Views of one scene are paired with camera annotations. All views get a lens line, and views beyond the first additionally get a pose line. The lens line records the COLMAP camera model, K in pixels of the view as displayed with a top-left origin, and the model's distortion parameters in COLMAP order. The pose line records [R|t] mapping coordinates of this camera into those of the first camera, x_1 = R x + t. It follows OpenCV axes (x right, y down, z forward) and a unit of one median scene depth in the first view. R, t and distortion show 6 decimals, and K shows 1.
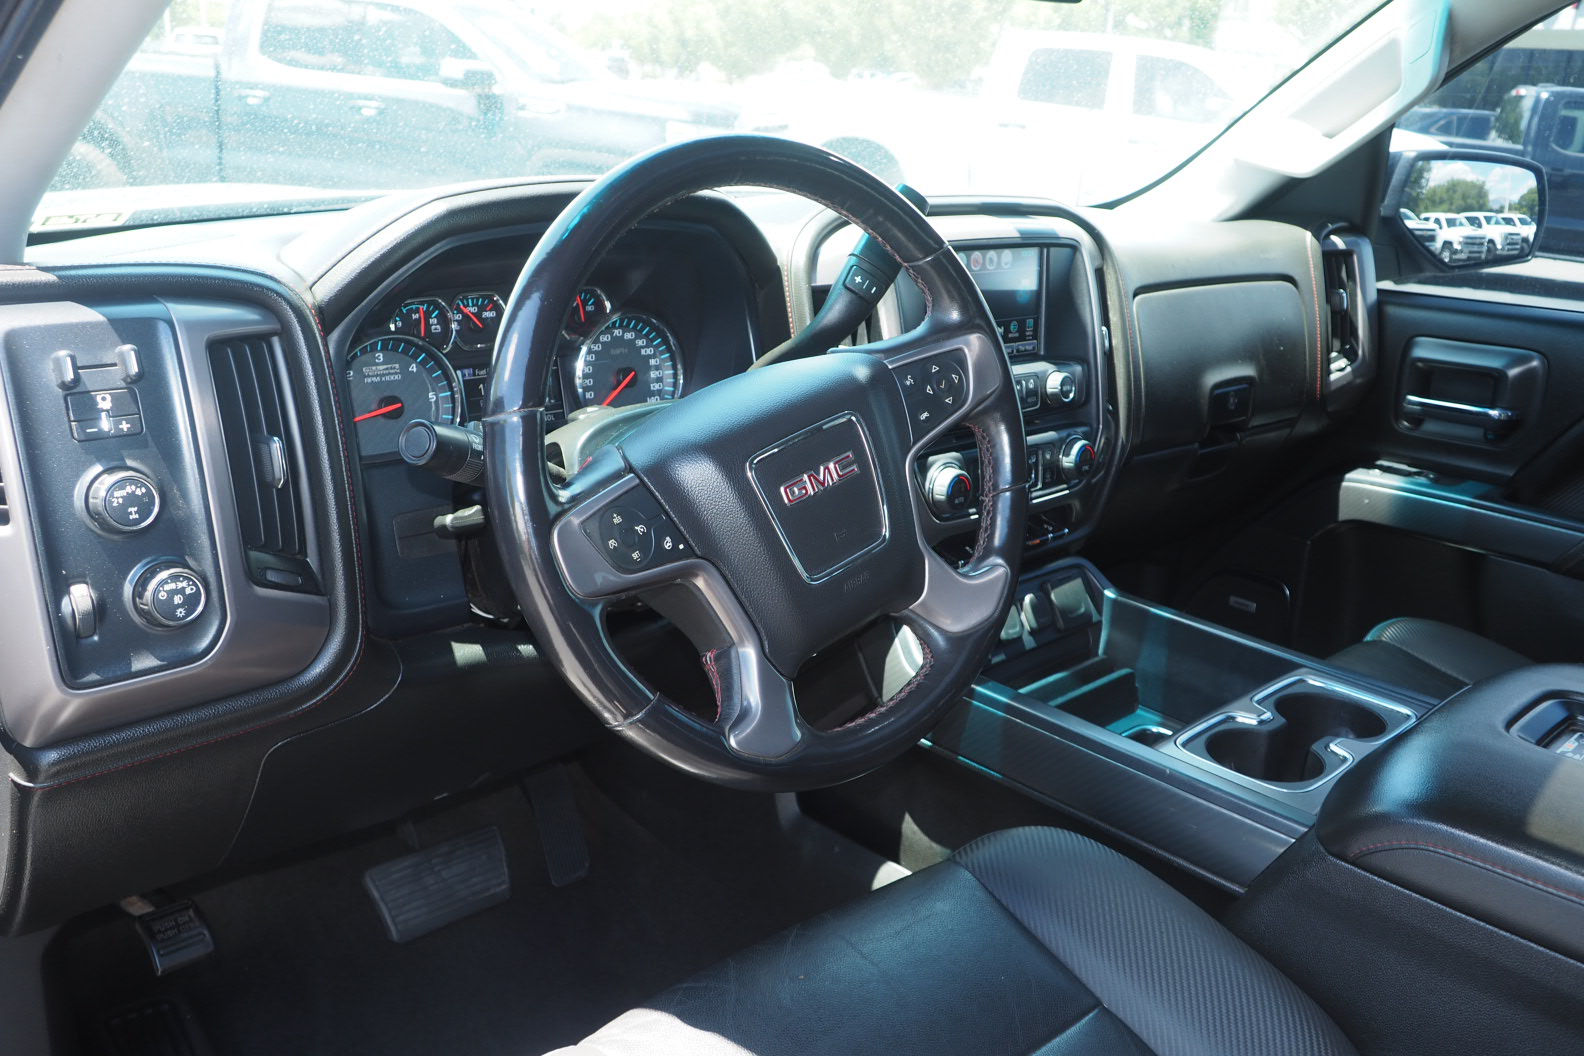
lens RADIAL K [[1300.2, 0, 792.0], [0, 1300.2, 528.0], [0, 0, 1]] dist [-0.025076, -0.004587]
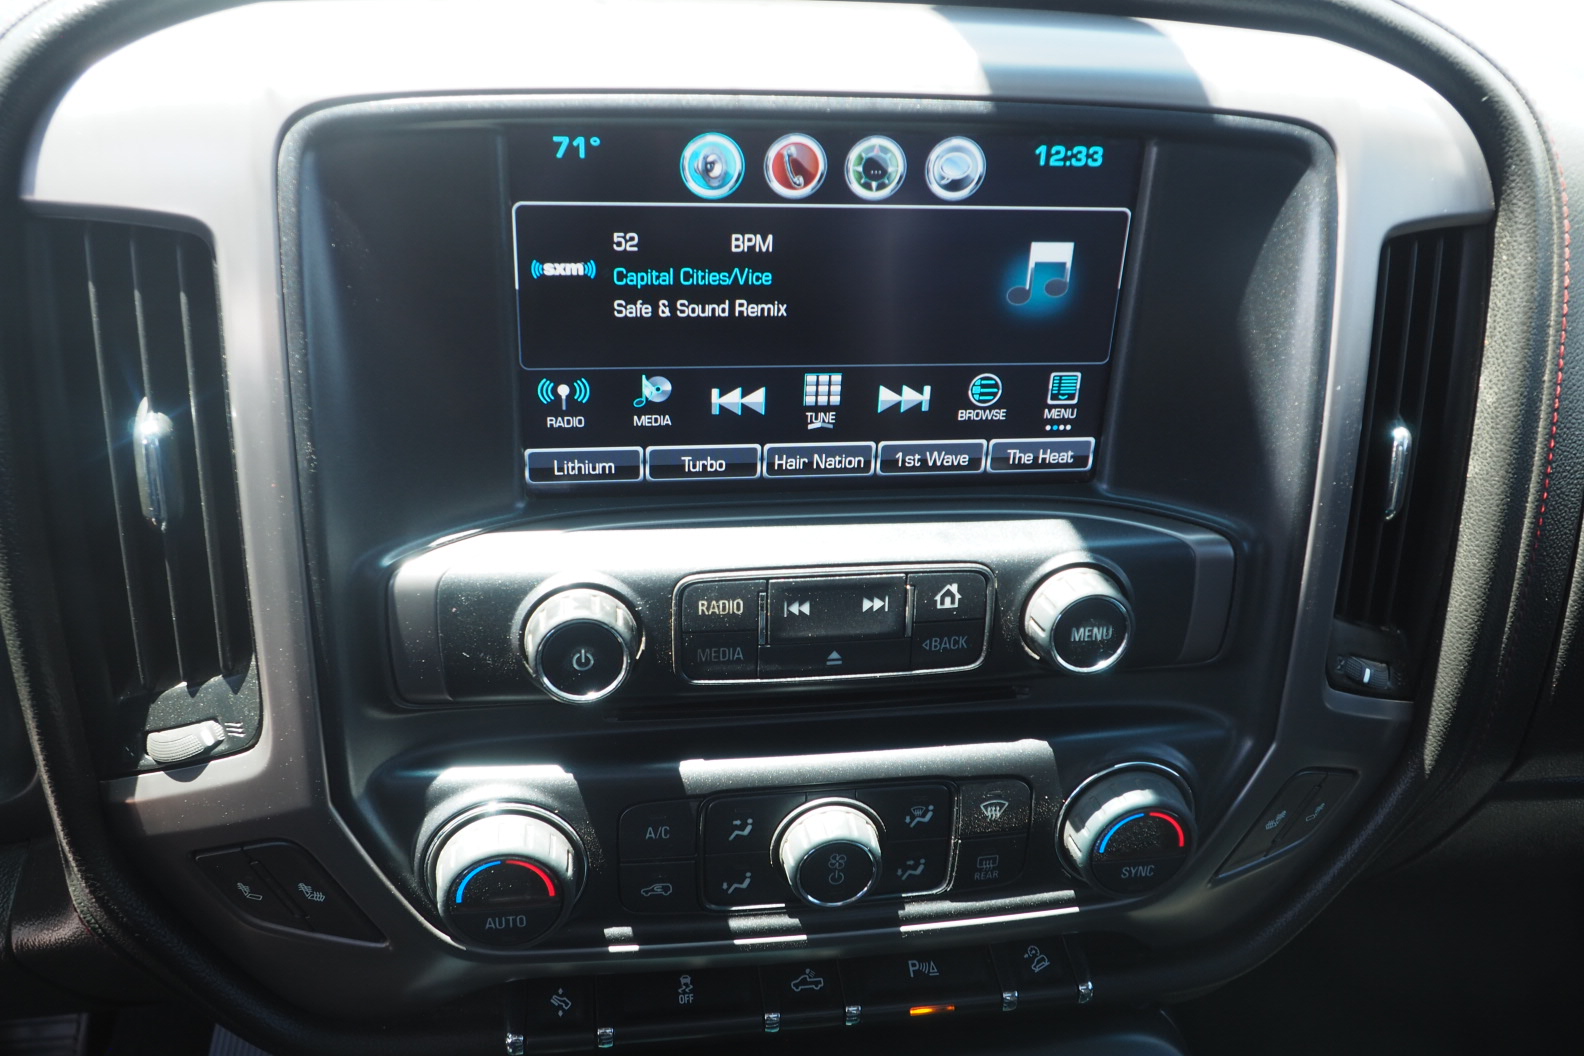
lens RADIAL K [[1300.2, 0, 792.0], [0, 1300.2, 528.0], [0, 0, 1]] dist [-0.025076, -0.004587]
pose [[0.828136, 0.273210, -0.489436, 0.218014], [-0.186151, 0.957663, 0.219611, -0.136002], [0.528715, -0.090758, 0.843933, 0.529374]]
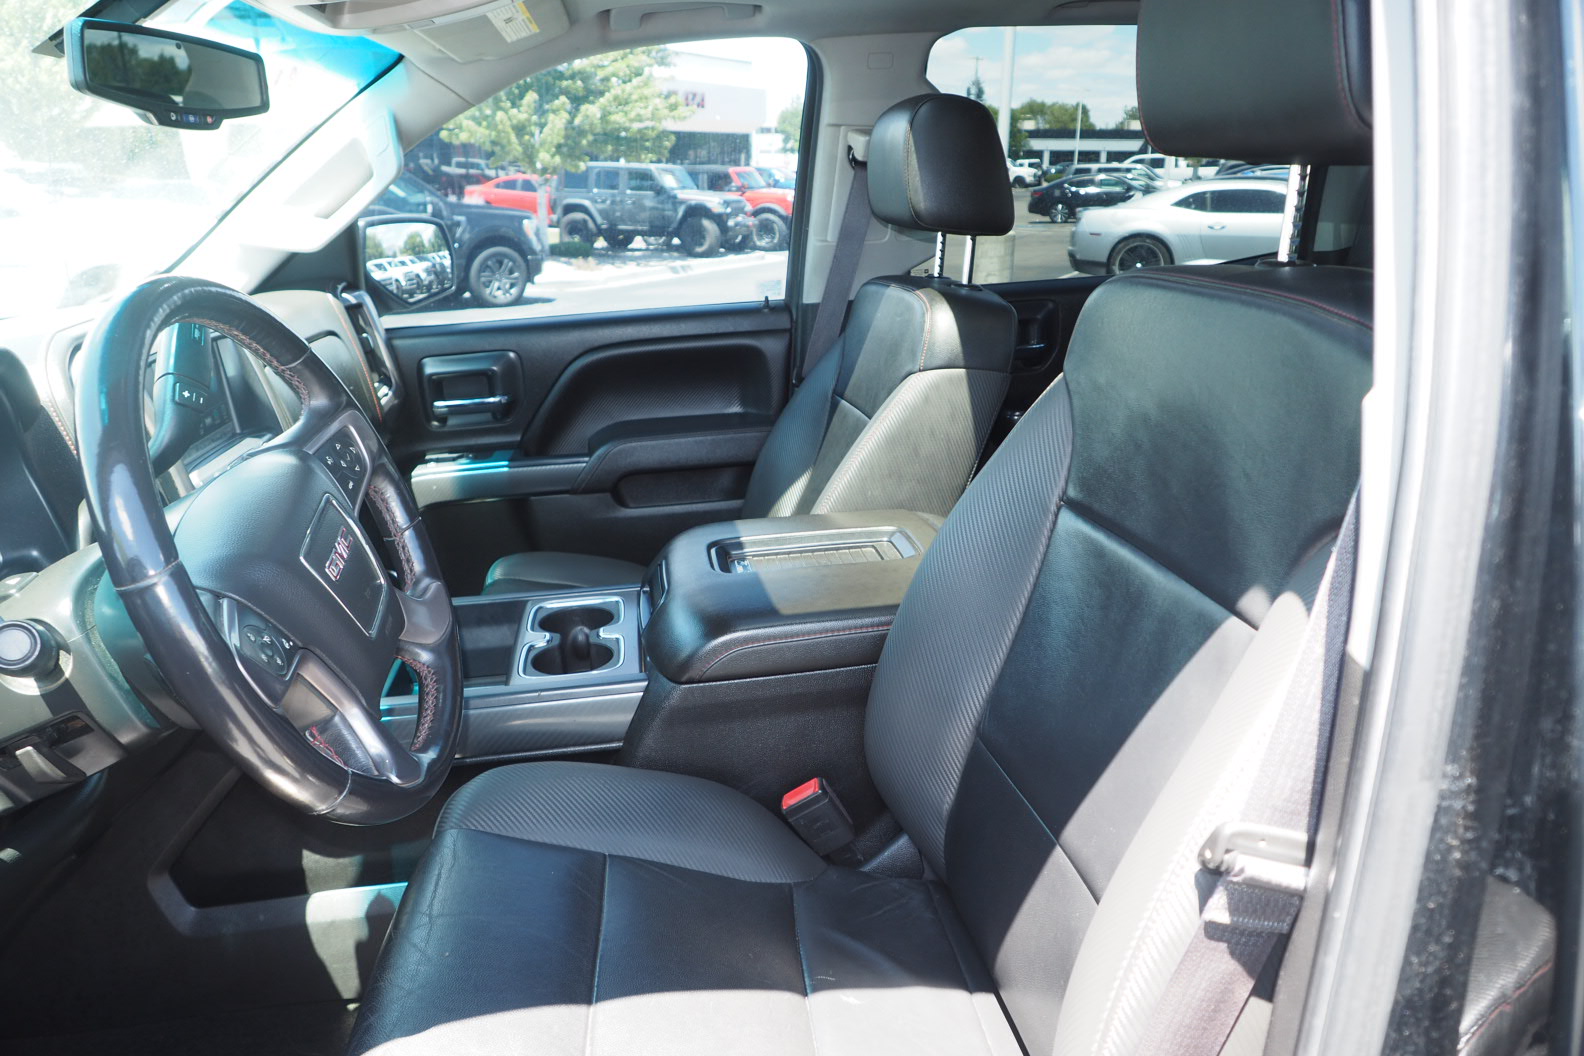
lens RADIAL K [[1121.4, 0, 792.0], [0, 1121.4, 528.0], [0, 0, 1]] dist [-0.022255, -0.002304]
pose [[0.576845, -0.307698, 0.756684, -0.218470], [0.311704, 0.939162, 0.144279, -0.033943], [-0.755043, 0.152635, 0.637662, 0.019098]]
